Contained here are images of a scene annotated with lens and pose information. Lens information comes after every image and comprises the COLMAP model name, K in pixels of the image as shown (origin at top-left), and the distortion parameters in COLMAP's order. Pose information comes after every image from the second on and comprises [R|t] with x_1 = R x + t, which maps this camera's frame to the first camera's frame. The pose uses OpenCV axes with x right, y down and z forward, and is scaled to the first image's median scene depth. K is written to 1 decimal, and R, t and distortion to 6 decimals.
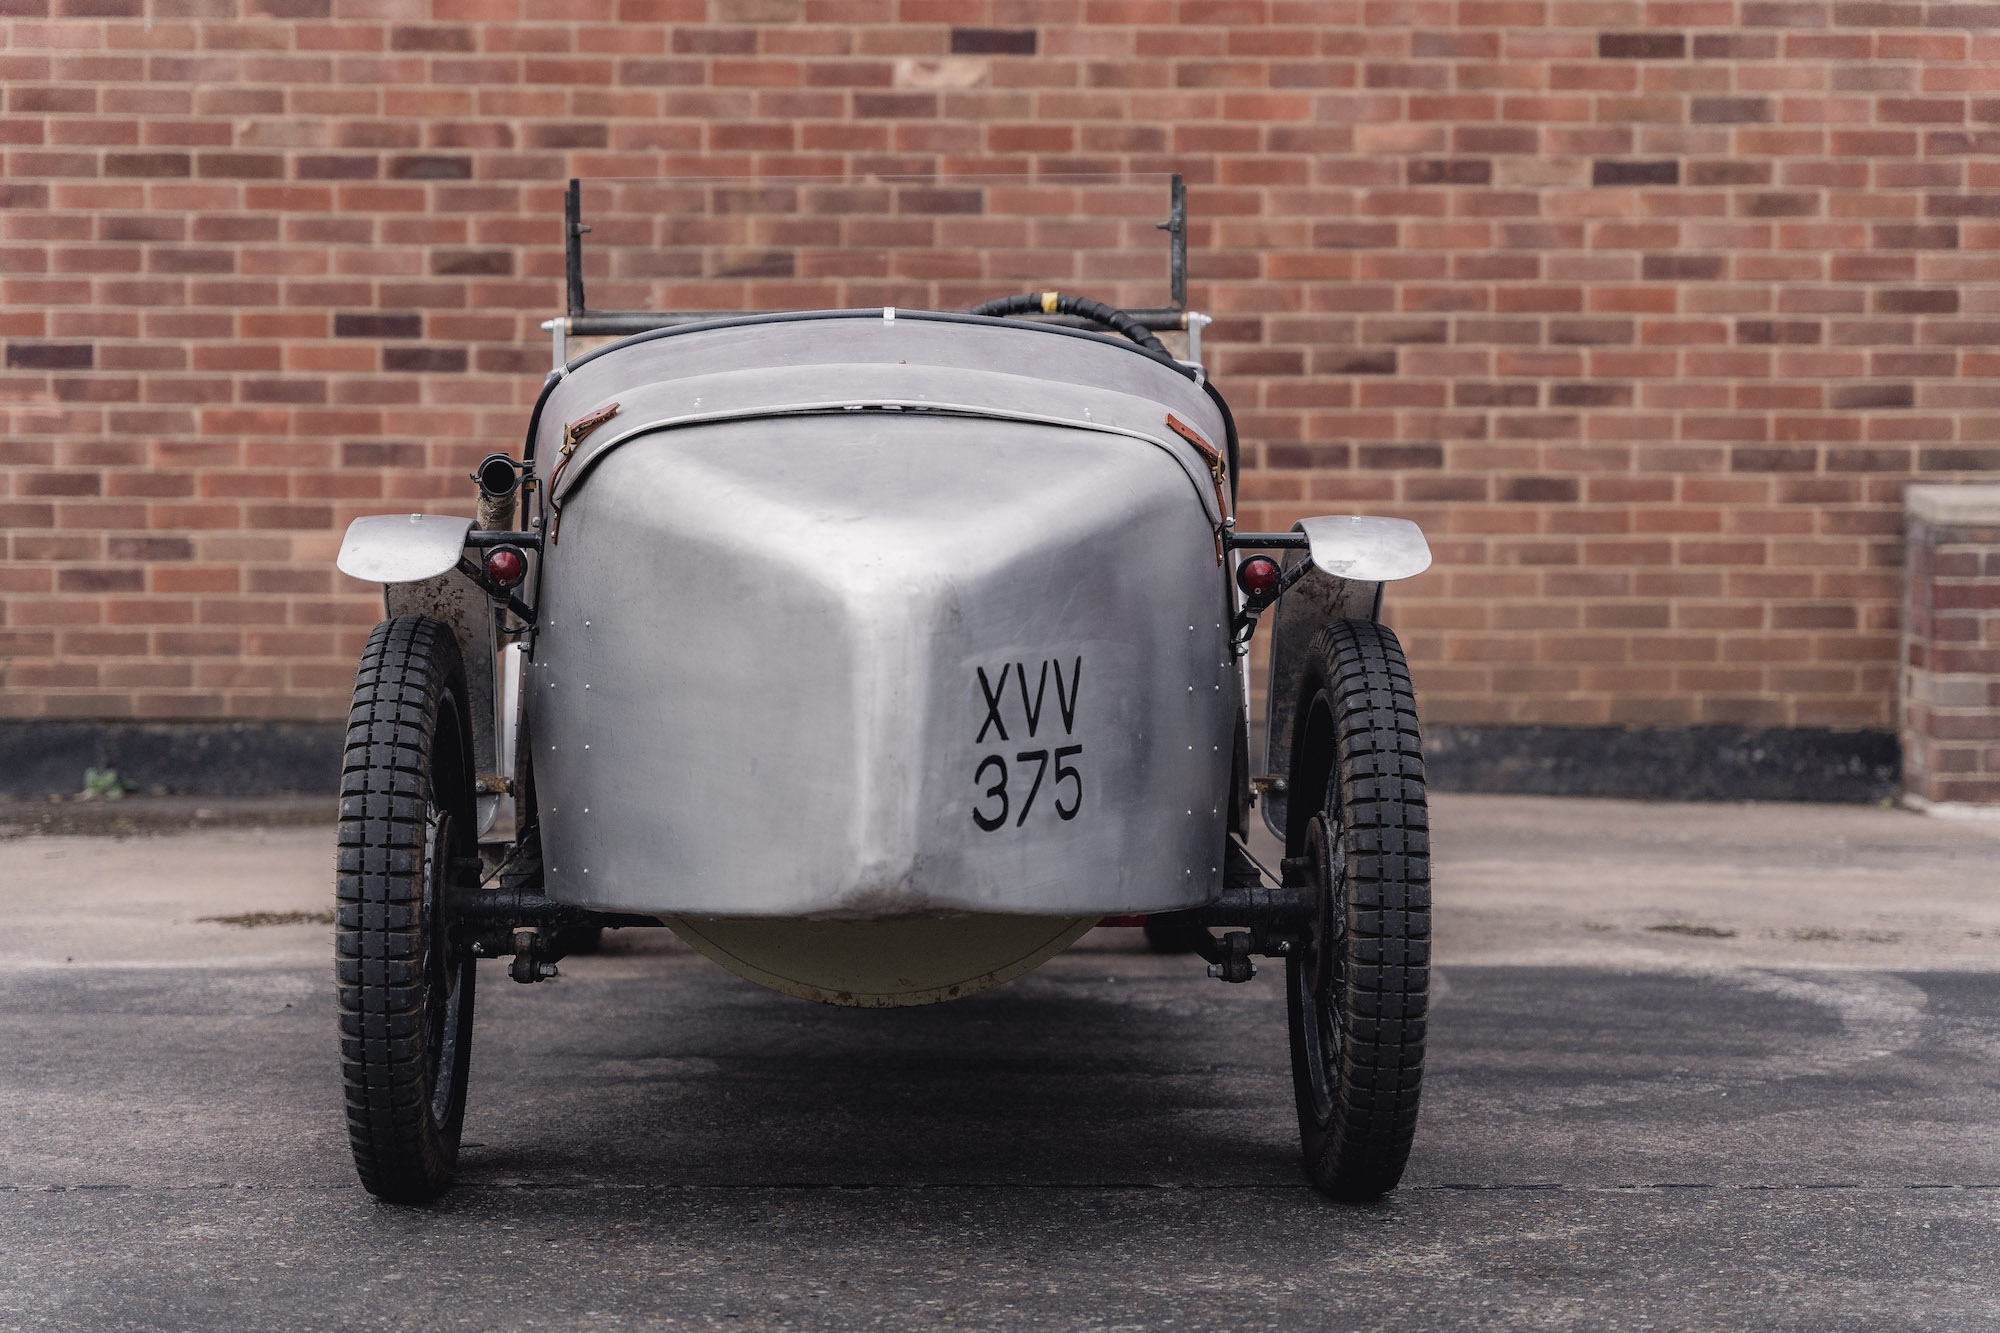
lens RADIAL K [[4004.2, 0, 1019.8], [0, 4004.2, 639.3], [0, 0, 1]] dist [0.044415, 0.000000]
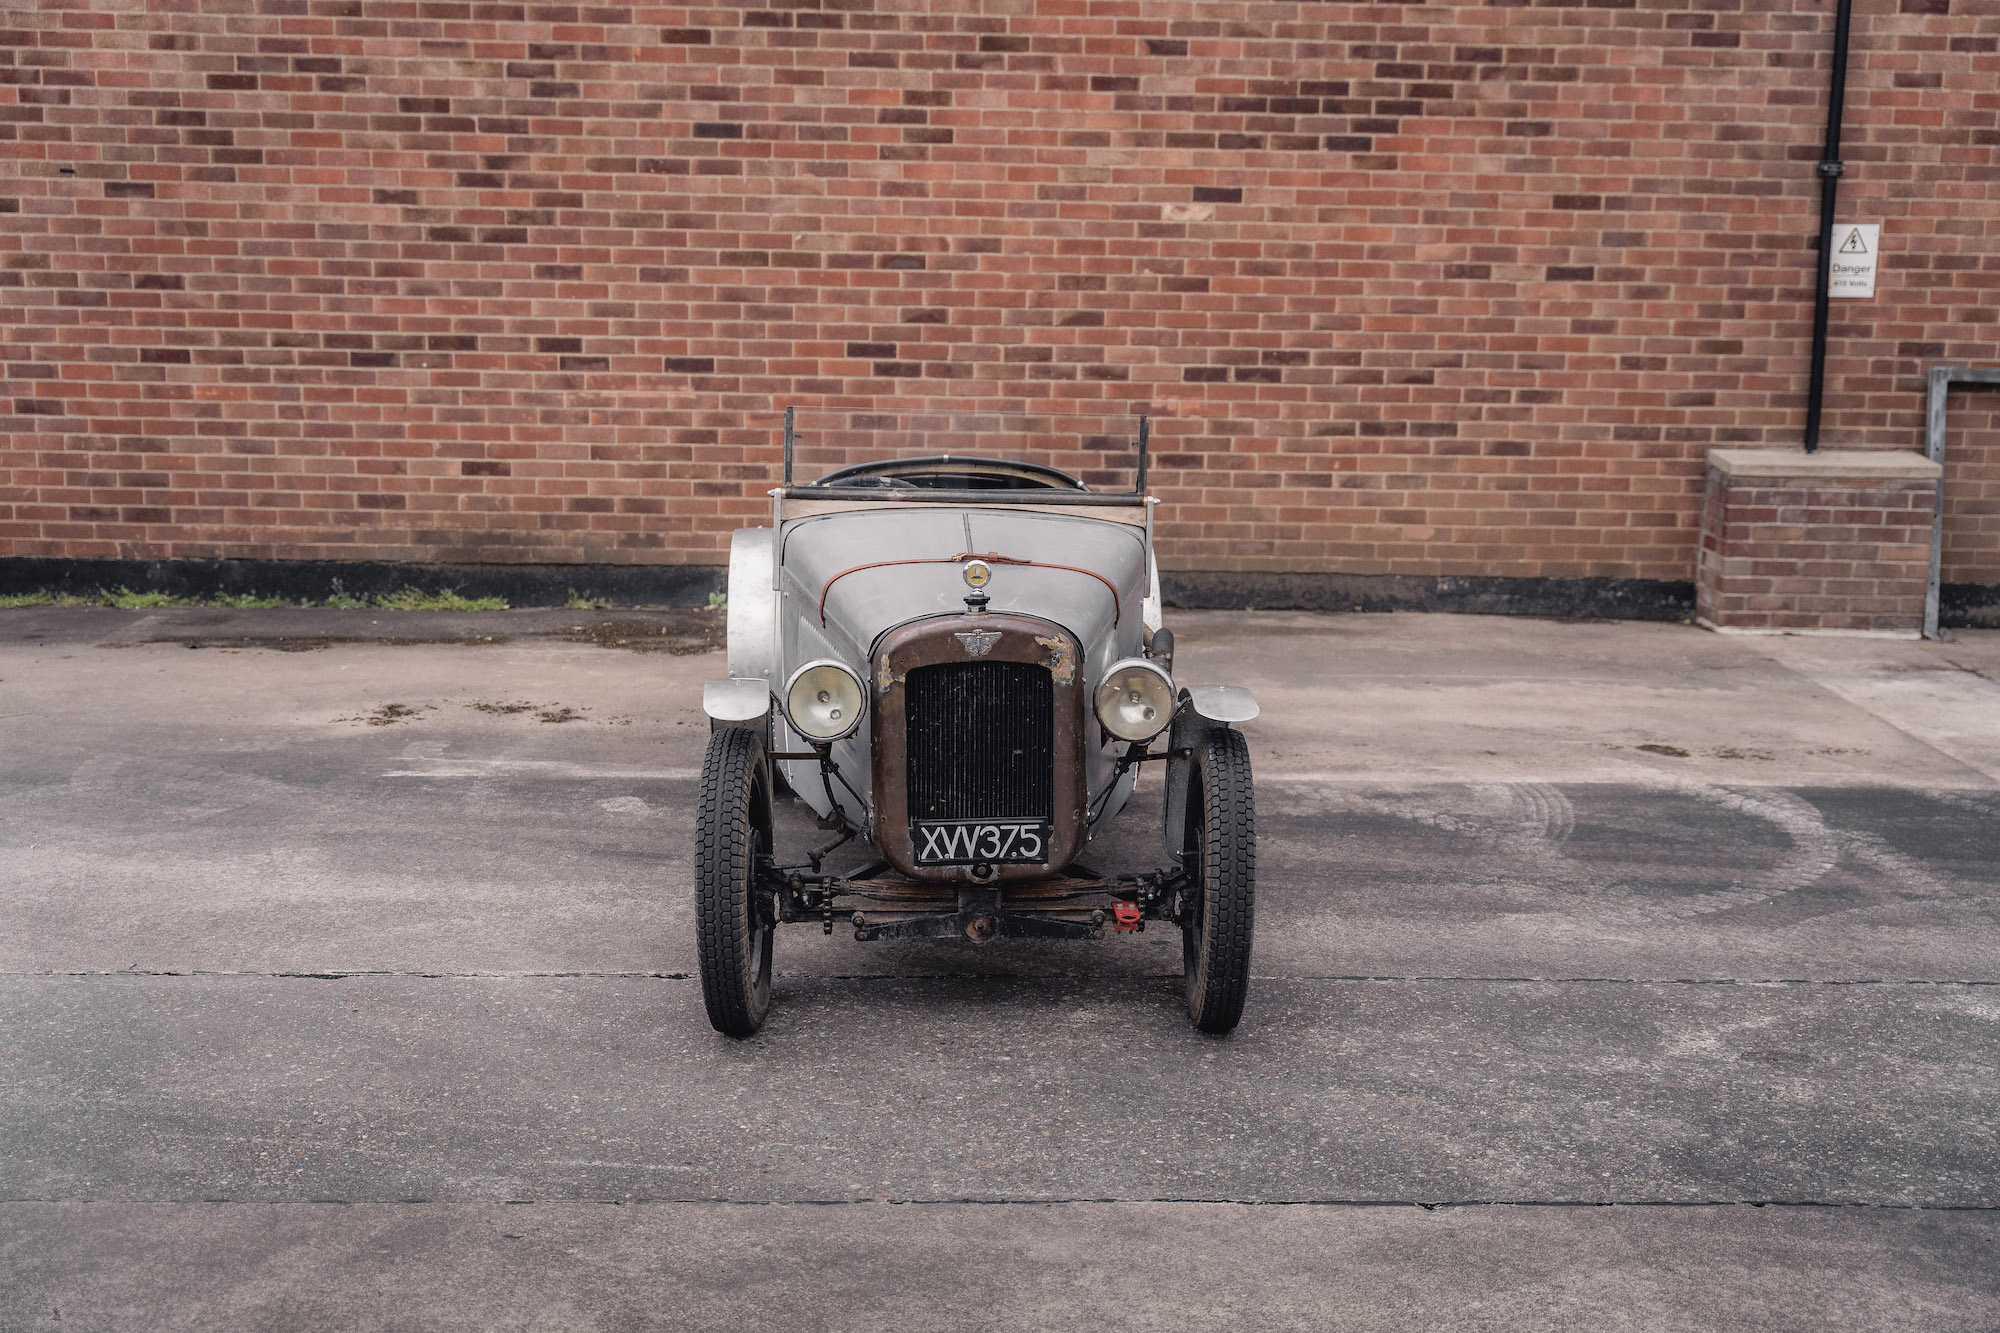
lens RADIAL K [[2364.4, 0, 1006.4], [0, 2364.4, 665.9], [0, 0, 1]] dist [0.015859, 0.000000]
pose [[0.999518, 0.009580, 0.029532, -0.129526], [-0.013717, 0.989592, 0.143246, -0.090784], [-0.027853, -0.143582, 0.989246, -0.070385]]
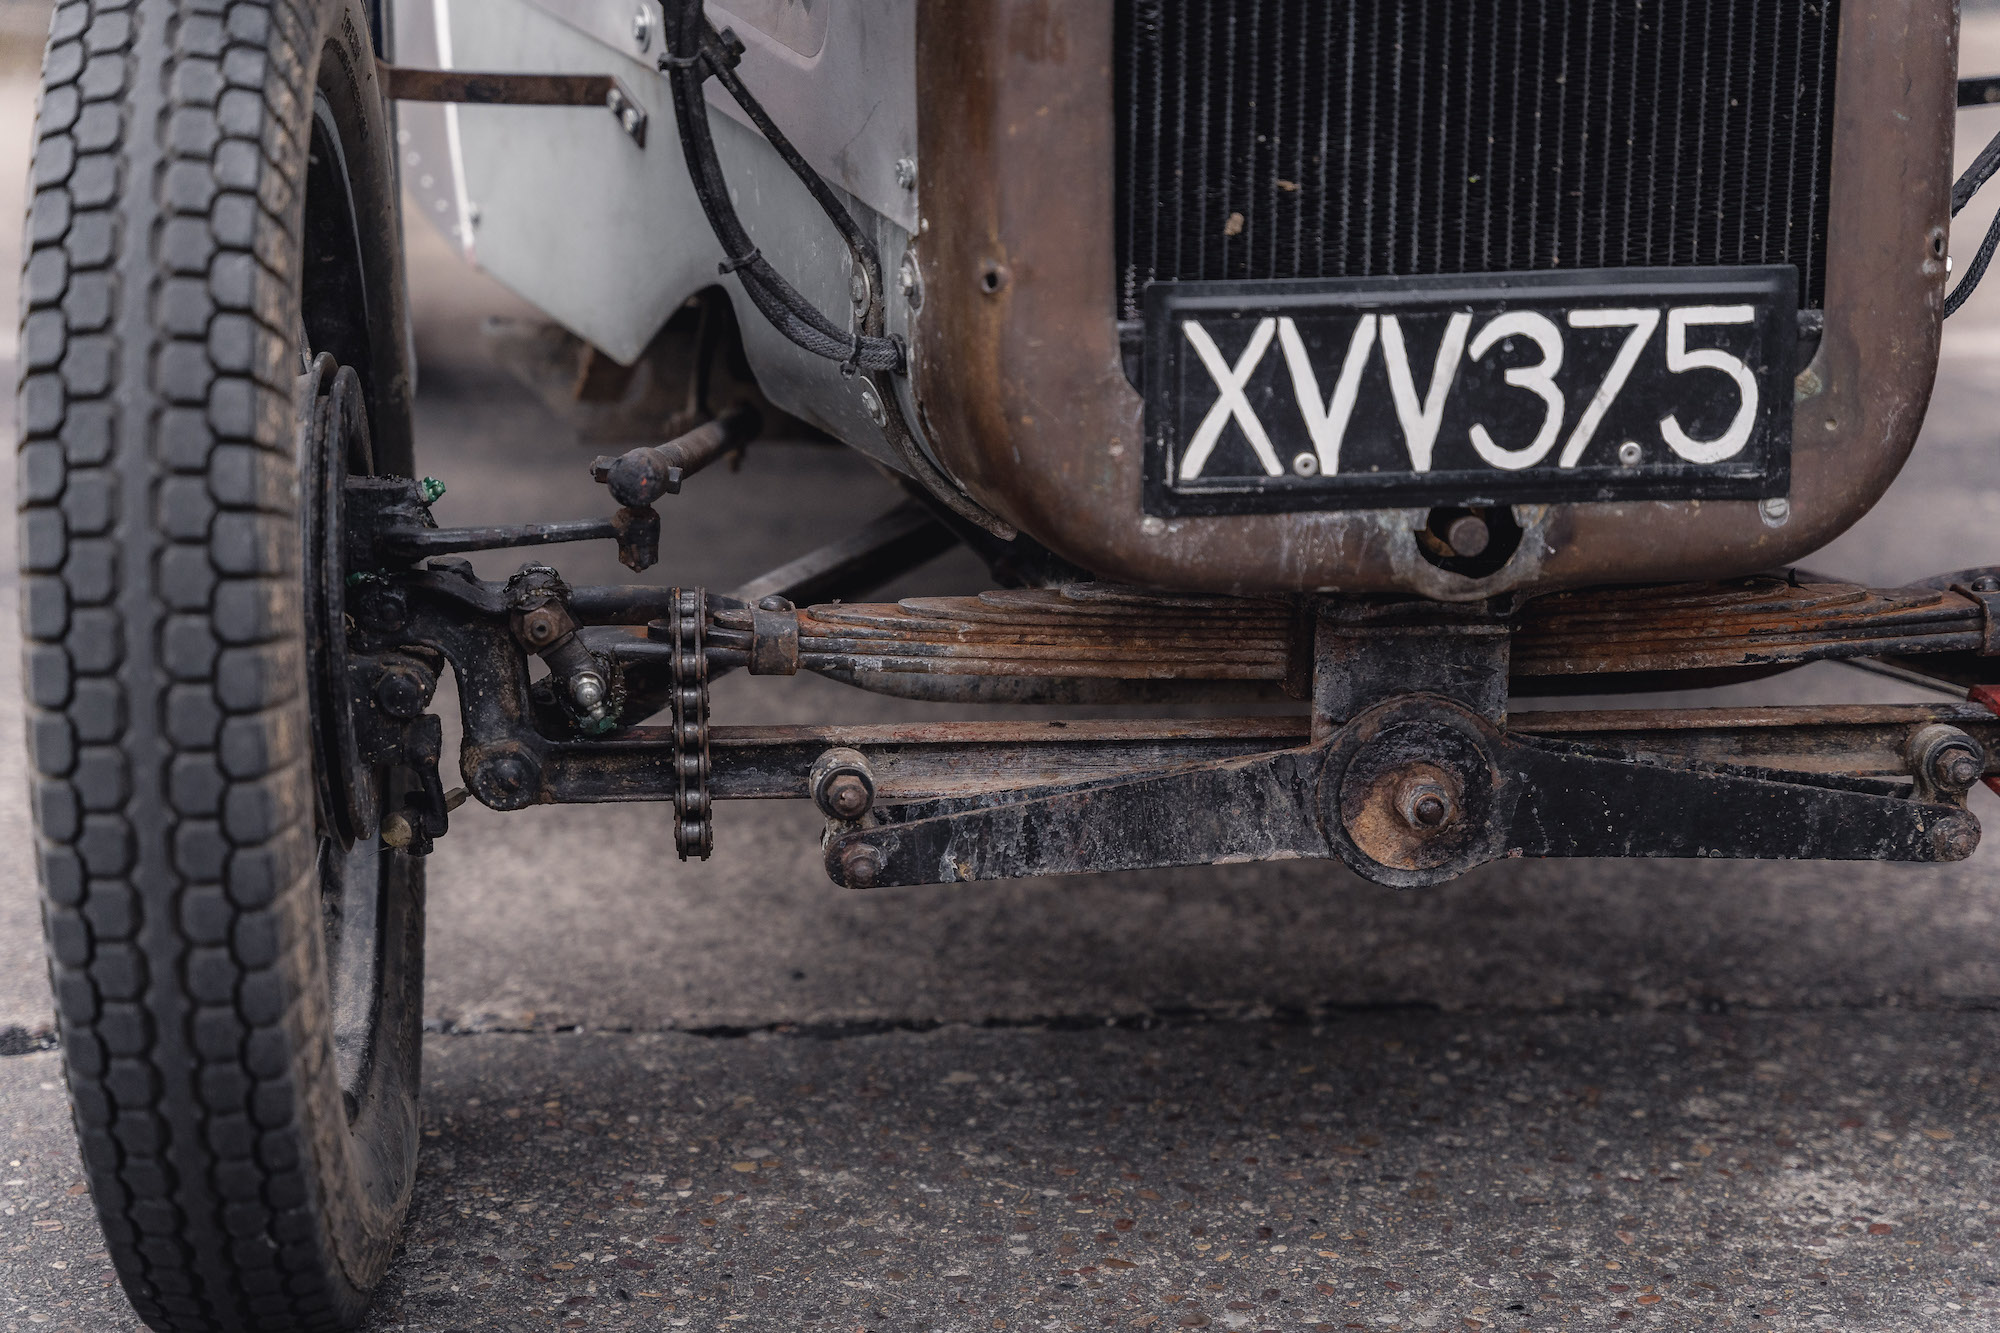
lens RADIAL K [[4004.2, 0, 997.4], [0, 4004.2, 720.0], [0, 0, 1]] dist [0.044415, 0.000000]
pose [[0.995345, -0.006962, 0.096127, -0.157846], [-0.015495, 0.972853, 0.230906, -0.003225], [-0.095125, -0.231320, 0.968216, 0.270262]]
